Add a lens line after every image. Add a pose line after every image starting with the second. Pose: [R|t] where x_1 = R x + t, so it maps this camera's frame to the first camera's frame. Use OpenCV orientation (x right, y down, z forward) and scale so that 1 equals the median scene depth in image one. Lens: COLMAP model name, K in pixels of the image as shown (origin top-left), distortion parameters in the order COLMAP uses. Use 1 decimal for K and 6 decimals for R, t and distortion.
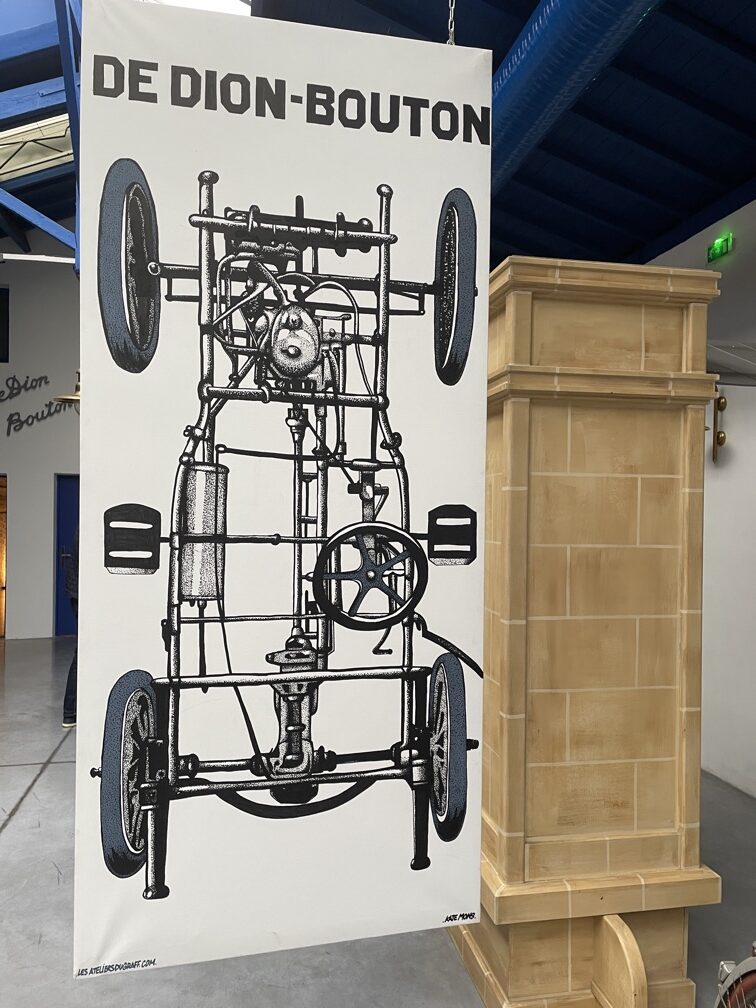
lens RADIAL K [[779.5, 0, 379.7], [0, 779.5, 504.9], [0, 0, 1]] dist [-0.010891, -0.005855]
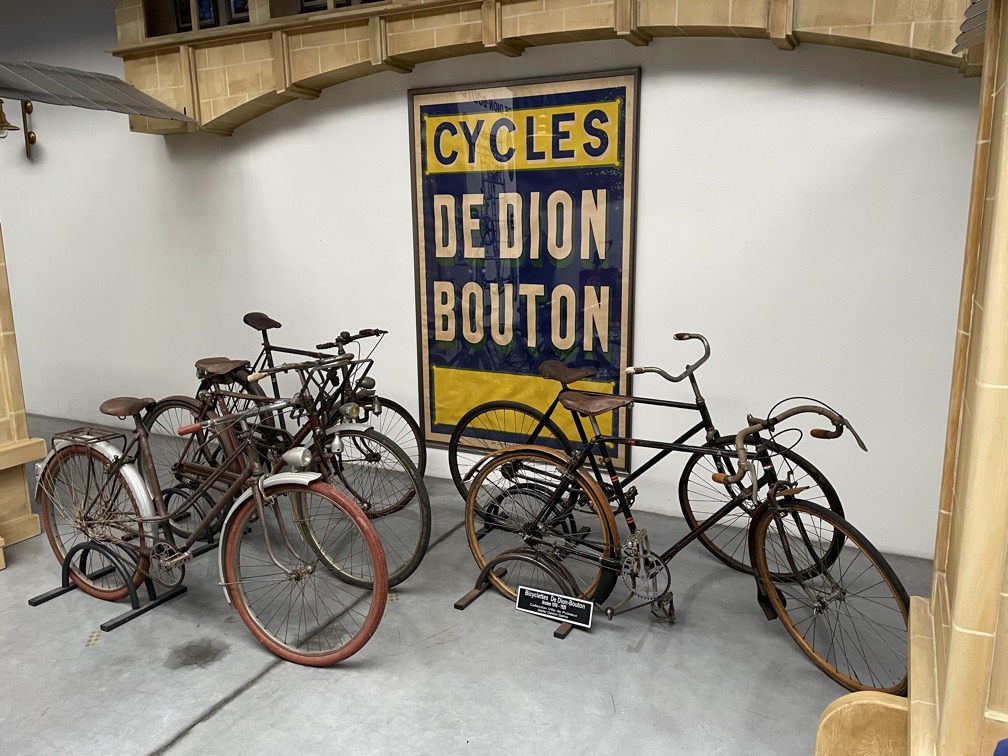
lens RADIAL K [[779.5, 0, 504.2], [0, 779.5, 376.5], [0, 0, 1]] dist [-0.010891, -0.005855]
pose [[0.623013, -0.175658, 0.762233, -0.125281], [0.015925, 0.977105, 0.212159, 0.054703], [-0.782049, -0.120039, 0.611547, -0.583109]]
